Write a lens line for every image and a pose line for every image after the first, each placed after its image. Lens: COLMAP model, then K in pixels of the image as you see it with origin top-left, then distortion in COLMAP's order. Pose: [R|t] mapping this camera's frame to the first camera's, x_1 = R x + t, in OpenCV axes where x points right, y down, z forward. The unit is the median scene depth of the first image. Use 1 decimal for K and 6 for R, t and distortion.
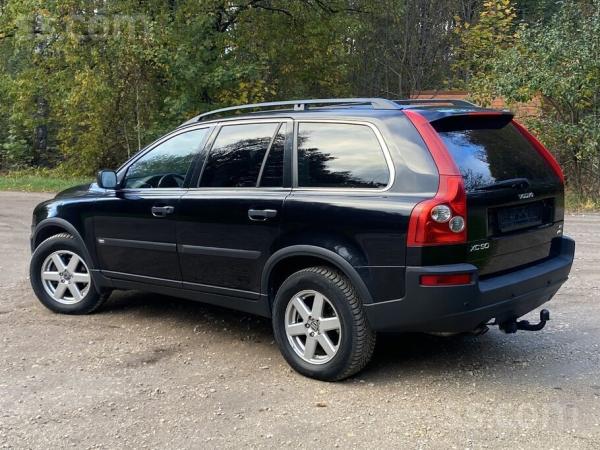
lens RADIAL K [[824.8, 0, 300.2], [0, 824.8, 227.2], [0, 0, 1]] dist [0.052890, 0.000000]
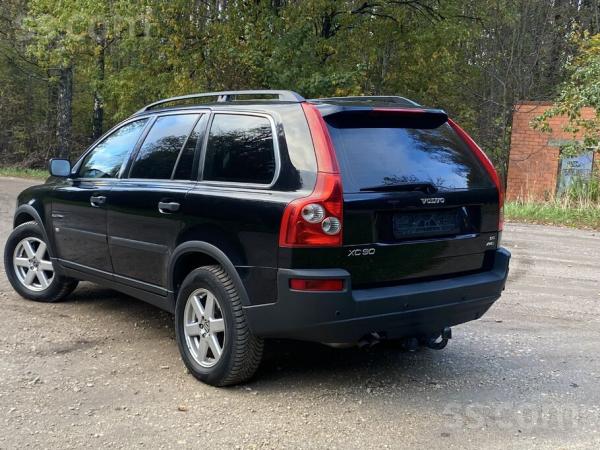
lens RADIAL K [[824.8, 0, 300.1], [0, 824.8, 223.2], [0, 0, 1]] dist [0.052890, 0.000000]
pose [[0.985196, 0.054519, -0.162534, 0.260425], [-0.057298, 0.998279, -0.012457, 0.006050], [0.161575, 0.021585, 0.986624, 0.072542]]
